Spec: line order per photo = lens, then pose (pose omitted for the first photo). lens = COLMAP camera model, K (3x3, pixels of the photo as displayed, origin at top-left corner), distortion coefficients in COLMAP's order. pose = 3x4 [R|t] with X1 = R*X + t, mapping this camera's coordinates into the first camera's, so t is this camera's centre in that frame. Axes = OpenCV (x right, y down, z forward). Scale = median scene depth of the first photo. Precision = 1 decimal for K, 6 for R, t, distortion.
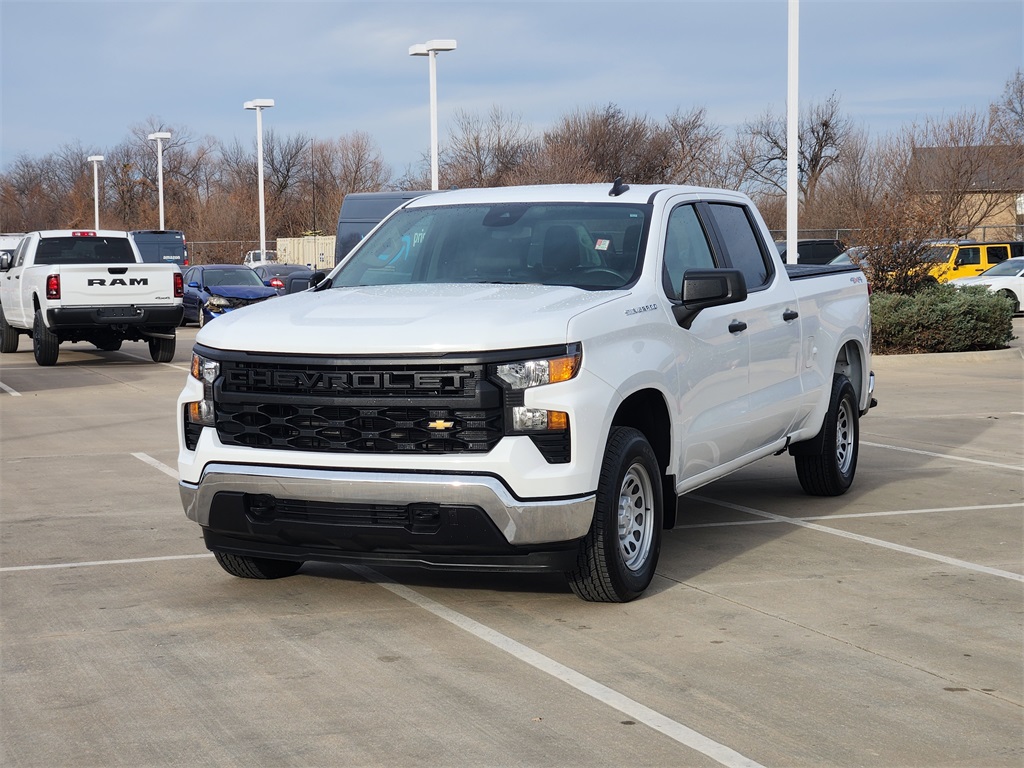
lens RADIAL K [[1921.9, 0, 509.3], [0, 1921.9, 382.1], [0, 0, 1]] dist [0.046649, 0.000000]
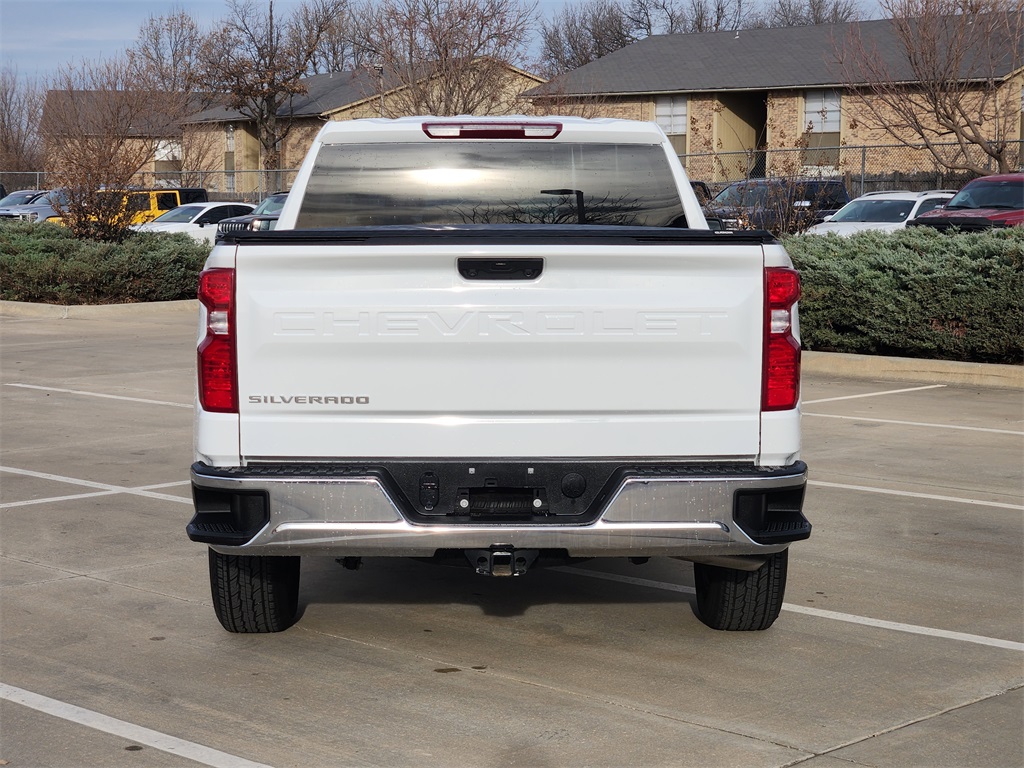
lens RADIAL K [[1921.9, 0, 493.0], [0, 1921.9, 389.4], [0, 0, 1]] dist [0.046649, 0.000000]
pose [[0.905152, -0.032656, 0.423833, -0.024435], [0.018768, 0.999143, 0.036901, -0.002278], [-0.424674, -0.025446, 0.904988, 0.022749]]
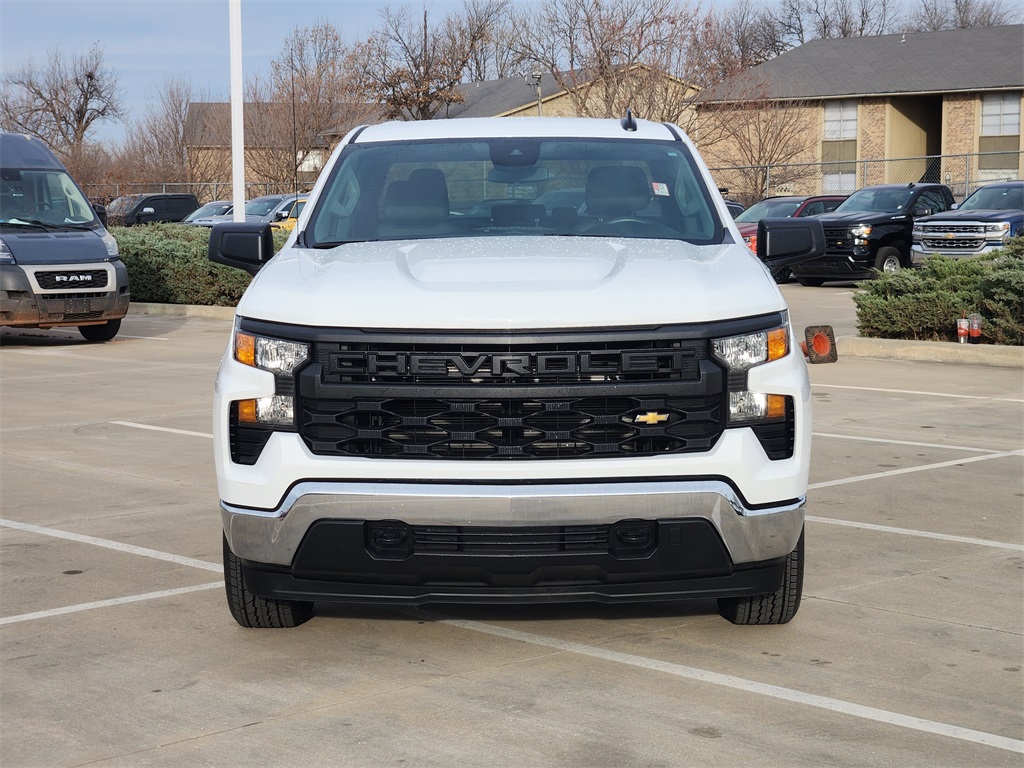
lens RADIAL K [[1921.9, 0, 520.8], [0, 1921.9, 377.0], [0, 0, 1]] dist [0.046649, 0.000000]
pose [[0.918802, -0.032724, 0.393359, -0.078710], [0.024982, 0.999381, 0.024787, -0.003016], [-0.393927, -0.012948, 0.919051, 0.062261]]
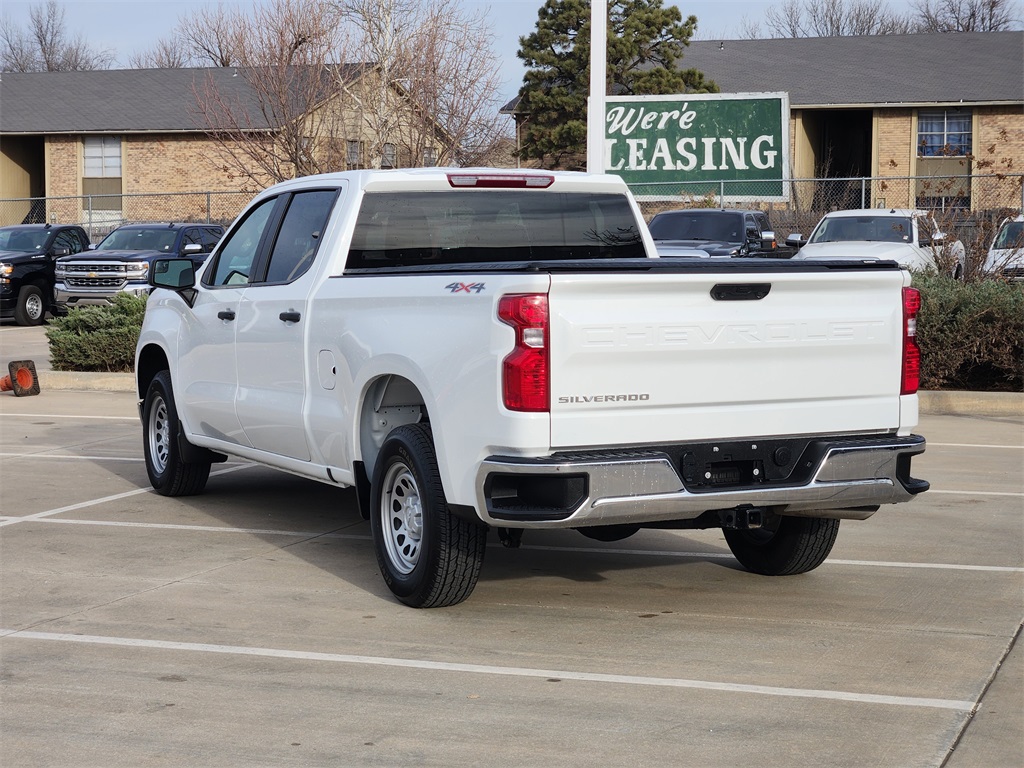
lens RADIAL K [[1921.9, 0, 517.3], [0, 1921.9, 388.6], [0, 0, 1]] dist [0.046649, 0.000000]
pose [[0.641302, -0.051413, 0.765564, -0.120443], [0.046667, 0.998519, 0.027965, -0.002773], [-0.765868, 0.017792, 0.642751, 0.050861]]
